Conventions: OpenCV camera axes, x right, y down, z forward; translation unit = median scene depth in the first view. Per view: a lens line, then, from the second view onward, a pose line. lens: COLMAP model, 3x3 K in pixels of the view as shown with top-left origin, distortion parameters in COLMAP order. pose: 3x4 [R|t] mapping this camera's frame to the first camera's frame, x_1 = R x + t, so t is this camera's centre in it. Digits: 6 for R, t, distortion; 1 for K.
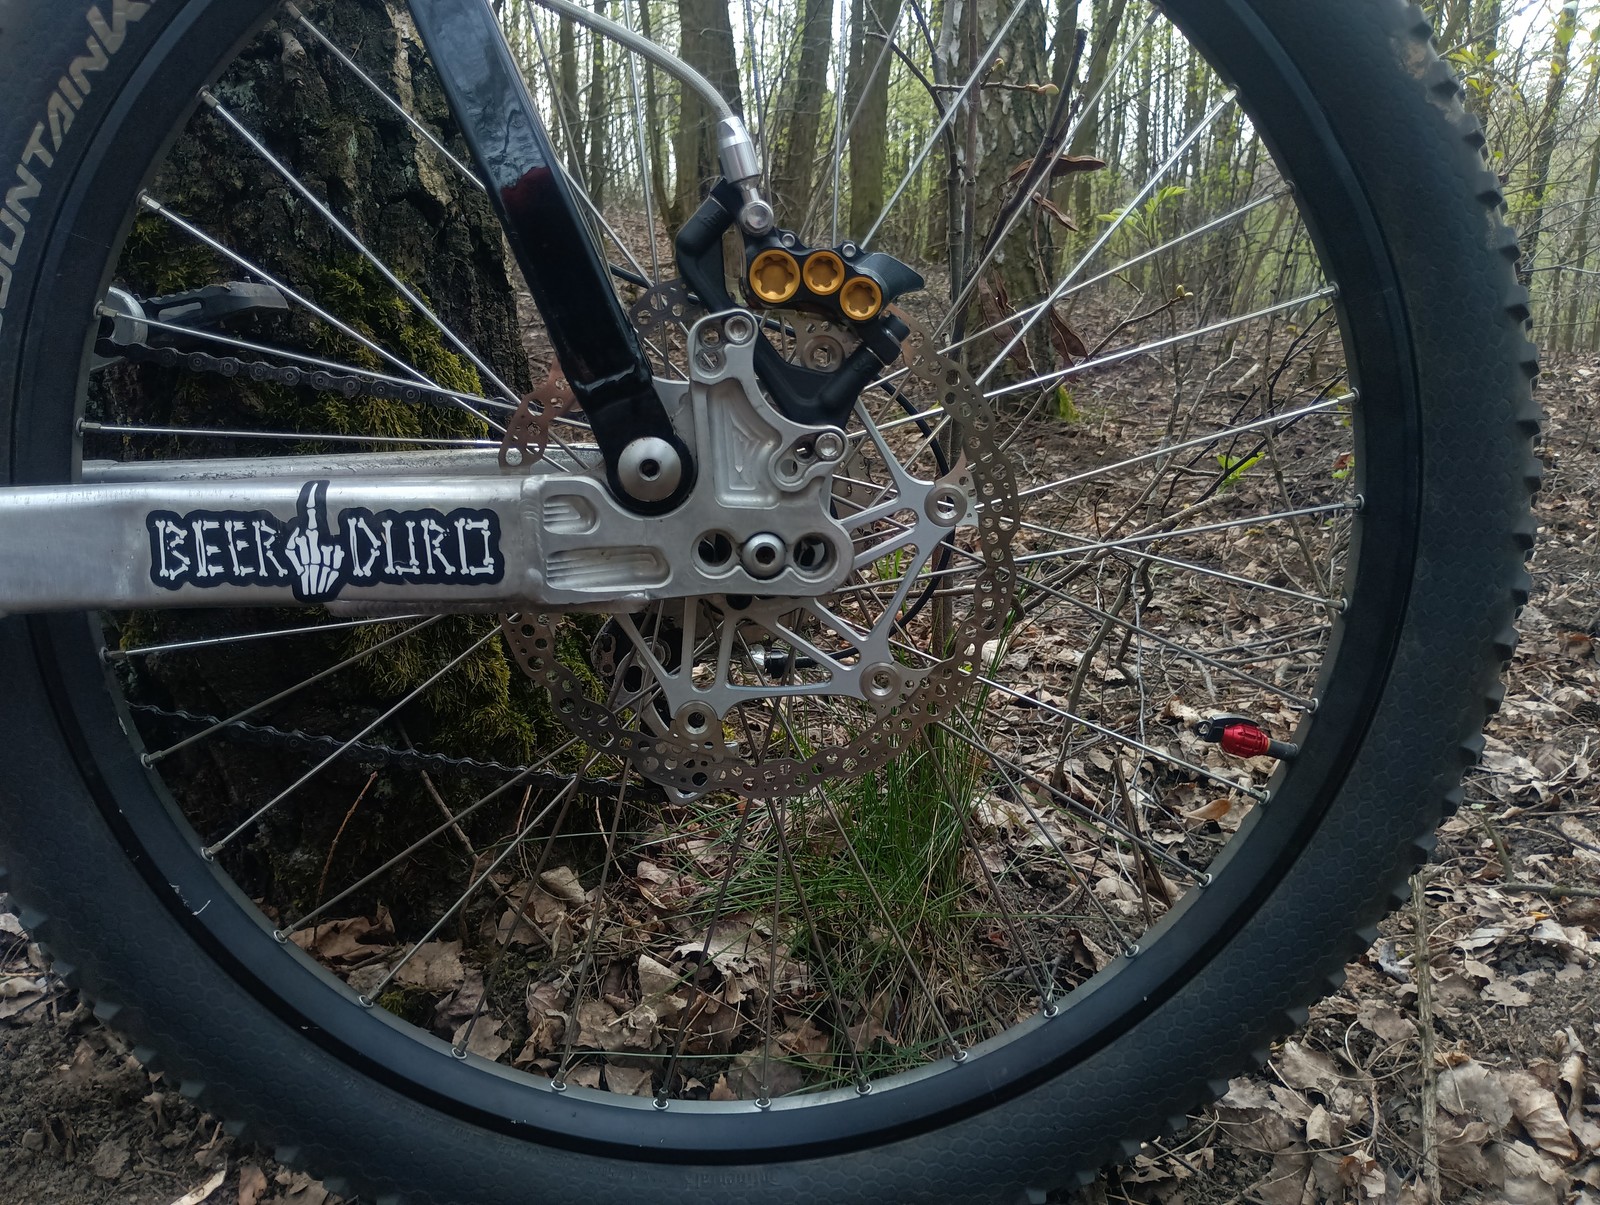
lens RADIAL K [[1306.9, 0, 786.0], [0, 1306.9, 604.5], [0, 0, 1]] dist [0.122556, -0.231369]
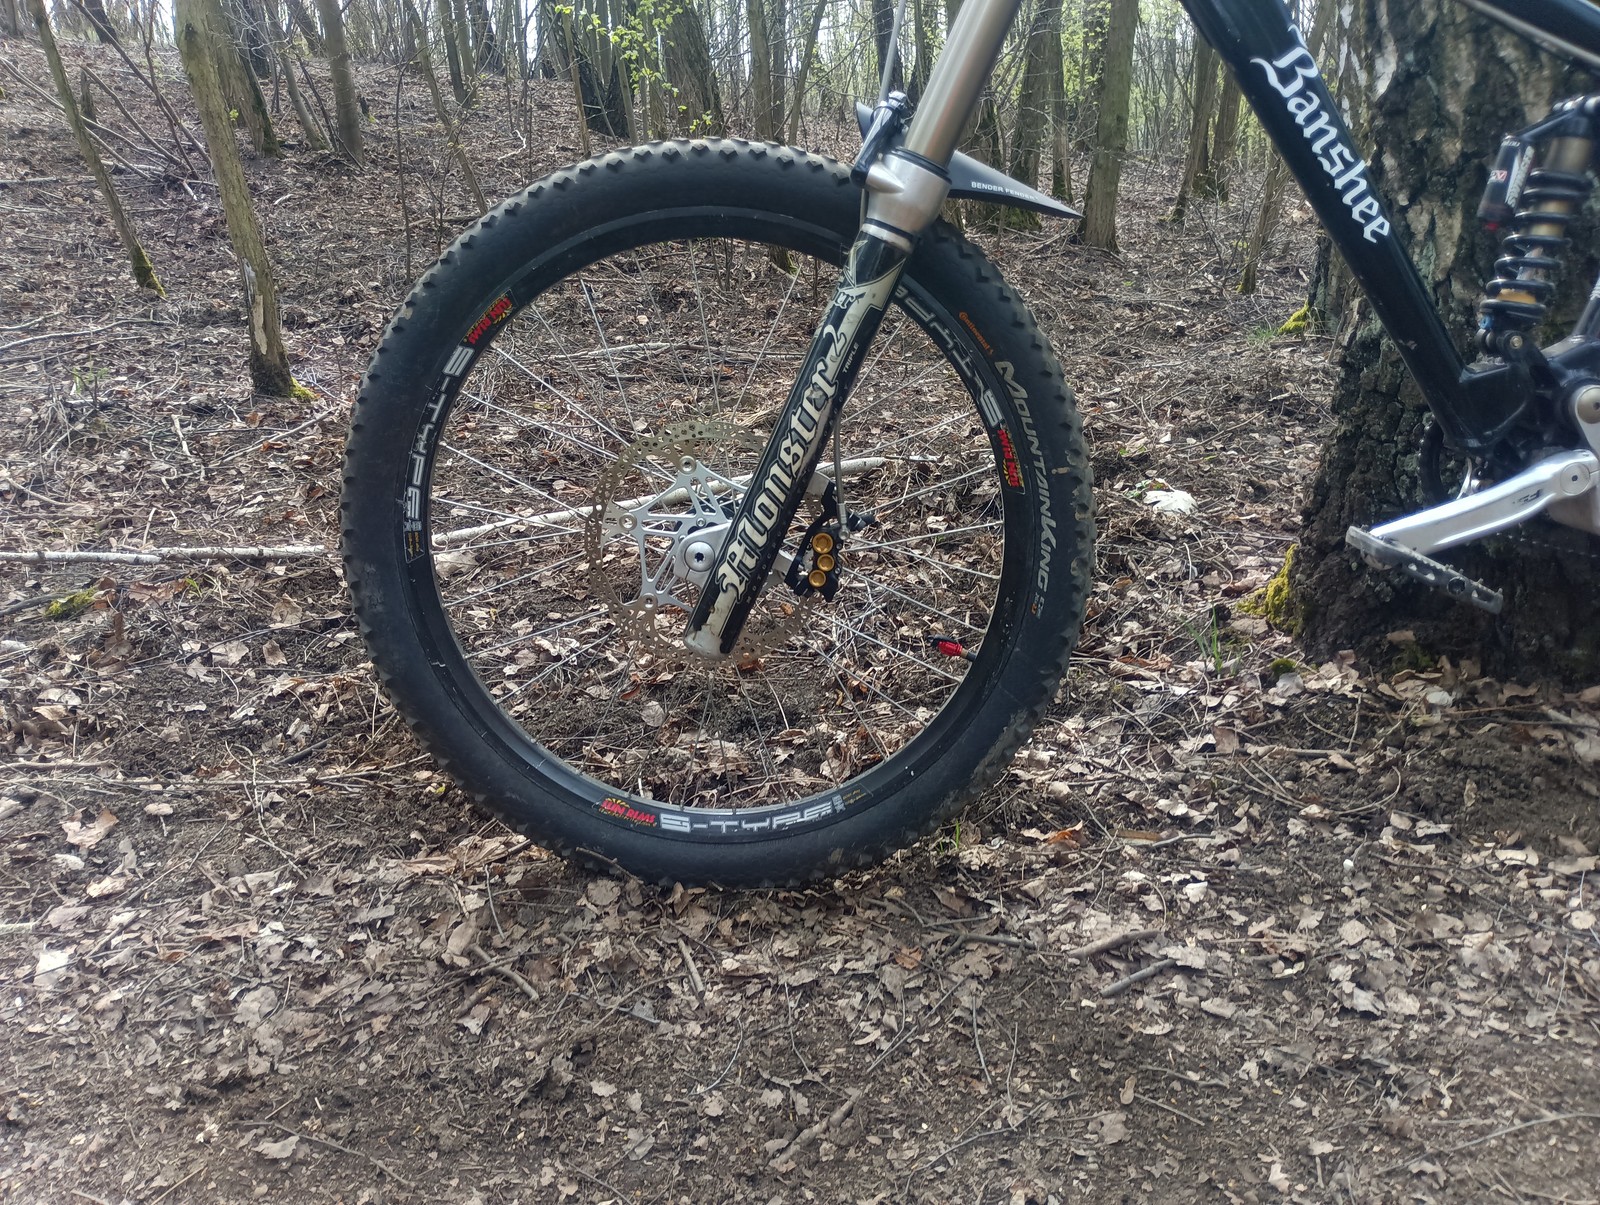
lens RADIAL K [[1292.8, 0, 793.2], [0, 1292.8, 595.3], [0, 0, 1]] dist [0.145176, -0.281050]
pose [[0.997864, -0.011182, -0.064356, -1.459649], [0.016044, 0.997014, 0.075536, -0.054847], [0.063319, -0.076407, 0.995064, -1.015713]]
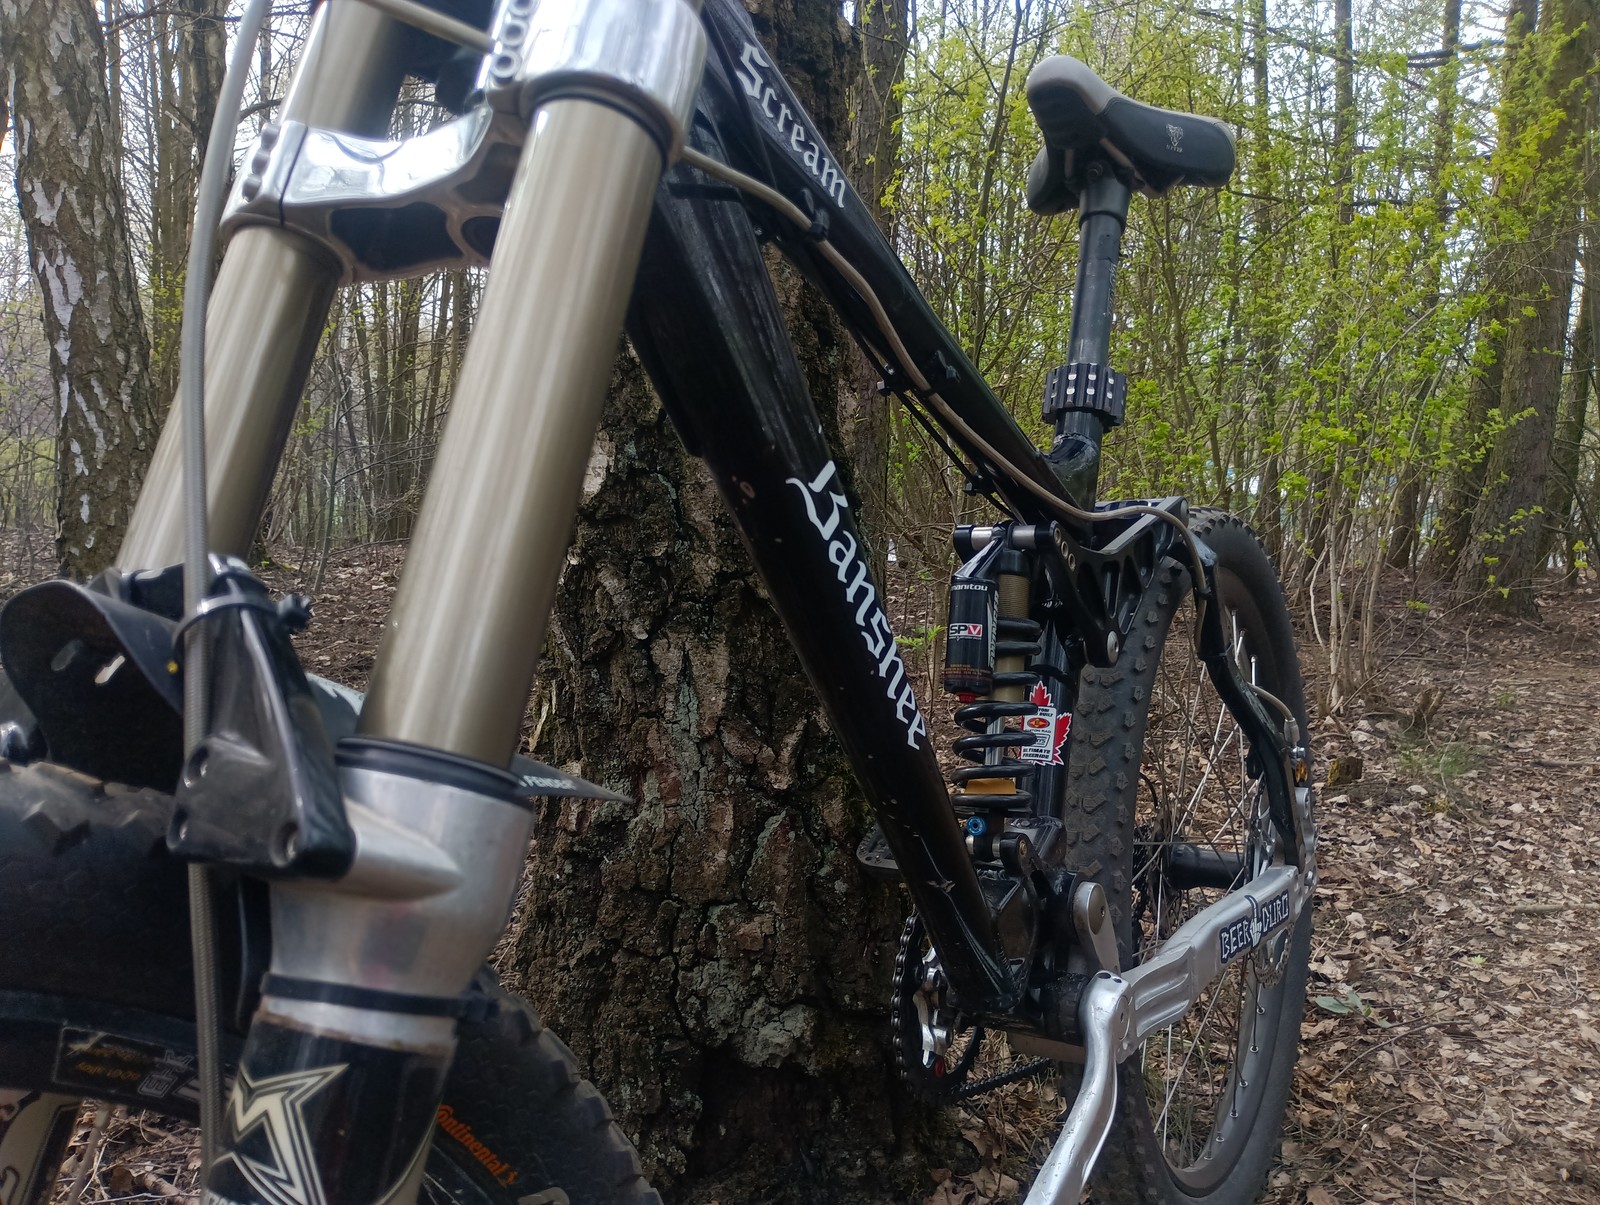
lens RADIAL K [[1306.9, 0, 786.0], [0, 1306.9, 604.5], [0, 0, 1]] dist [0.122556, -0.231369]
pose [[0.620372, -0.092294, 0.778858, -1.686706], [0.199084, 0.979058, -0.042556, -0.422965], [-0.758620, 0.181459, 0.625754, 0.034973]]
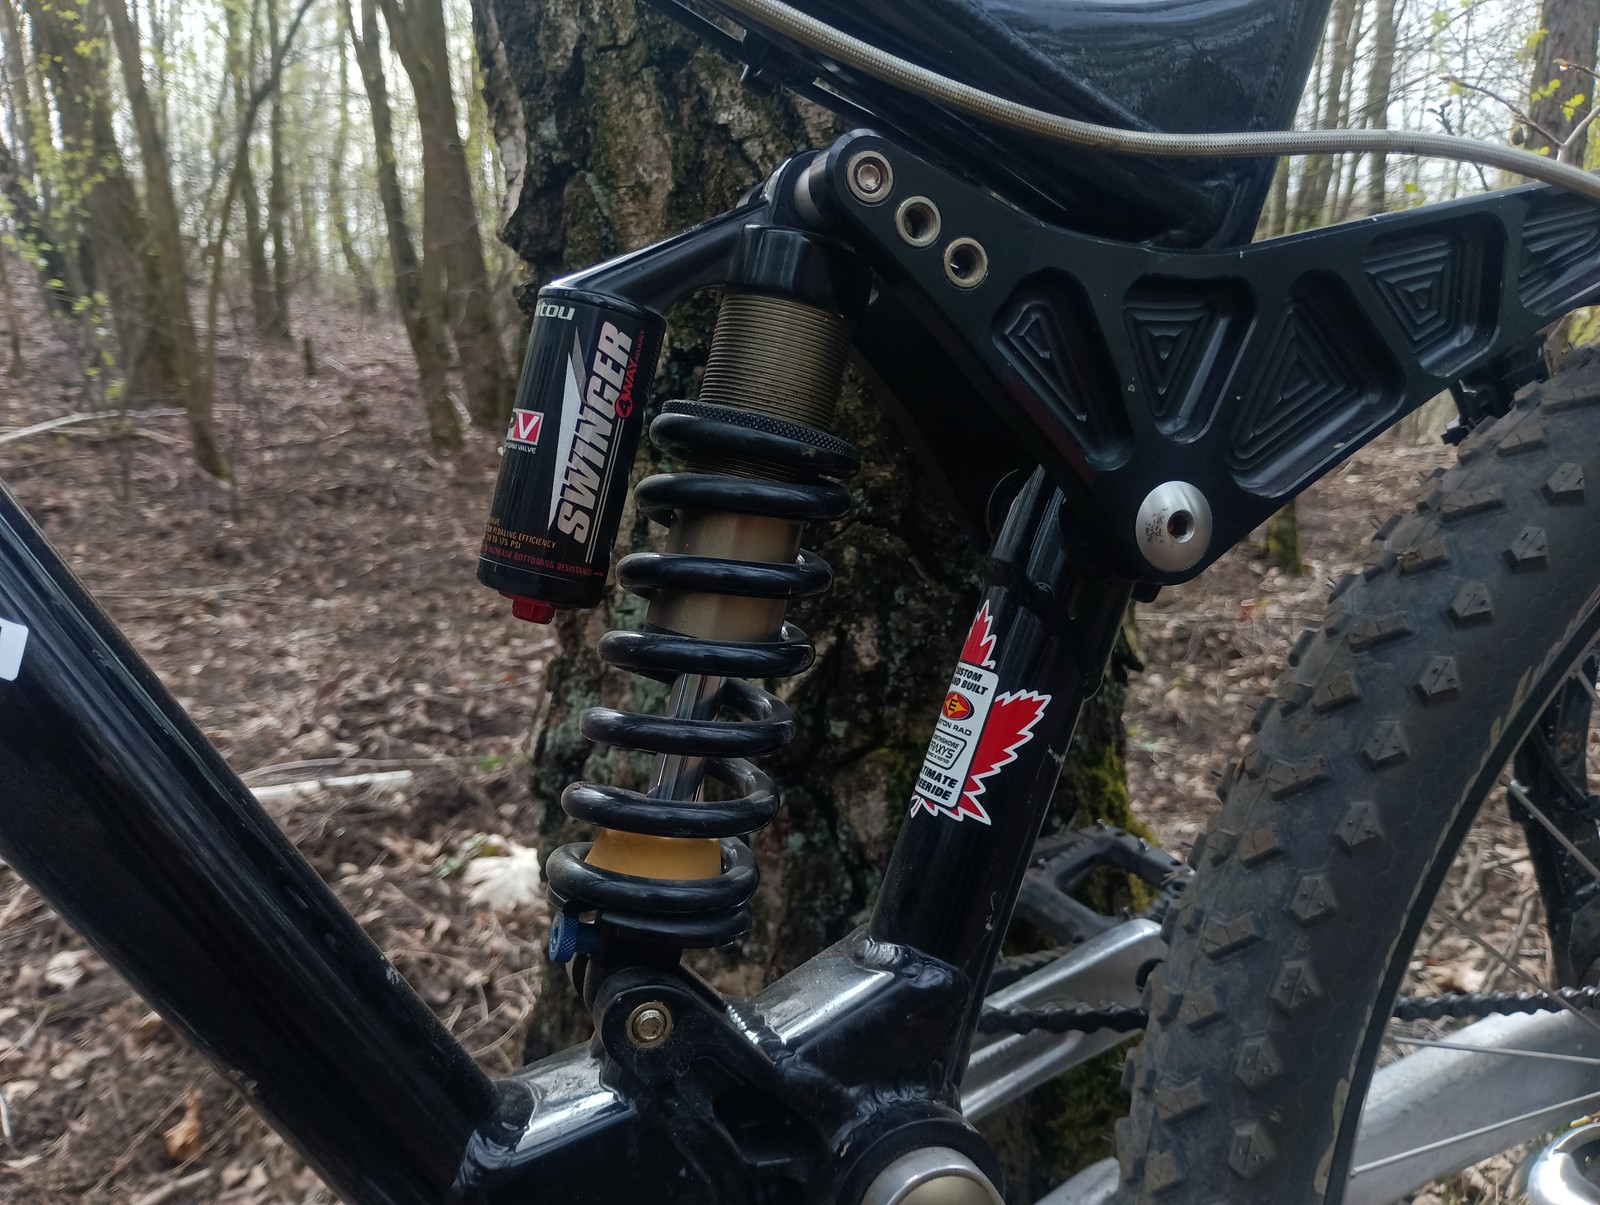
lens RADIAL K [[1326.7, 0, 777.0], [0, 1326.7, 586.1], [0, 0, 1]] dist [0.151476, -0.292872]
pose [[0.970954, -0.051365, 0.233687, -0.747644], [0.067802, 0.995717, -0.062850, -0.334919], [-0.229458, 0.076869, 0.970278, 0.190399]]
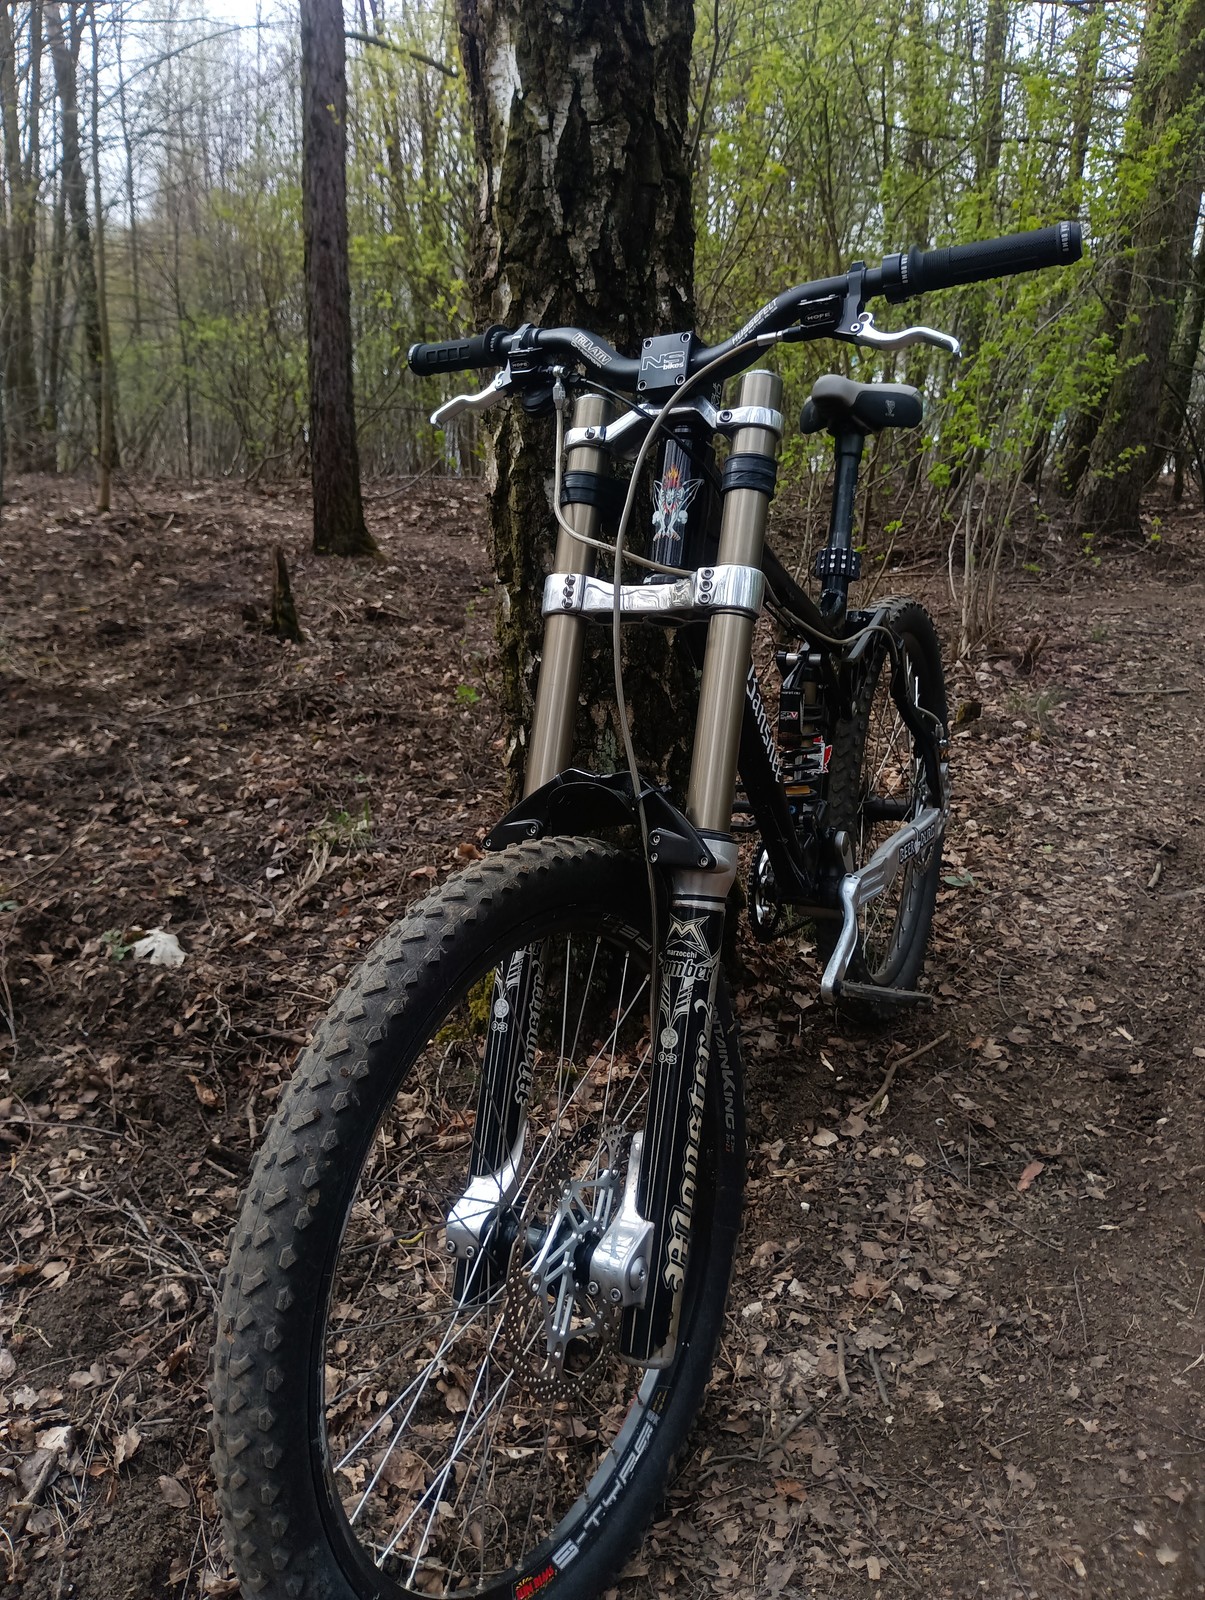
lens RADIAL K [[1299.1, 0, 602.5], [0, 1299.1, 800.0], [0, 0, 1]] dist [0.143421, -0.280760]
pose [[0.513851, -0.284227, 0.809427, -2.717161], [0.223849, 0.955257, 0.193328, -0.778182], [-0.828160, 0.081848, 0.554484, -0.329912]]
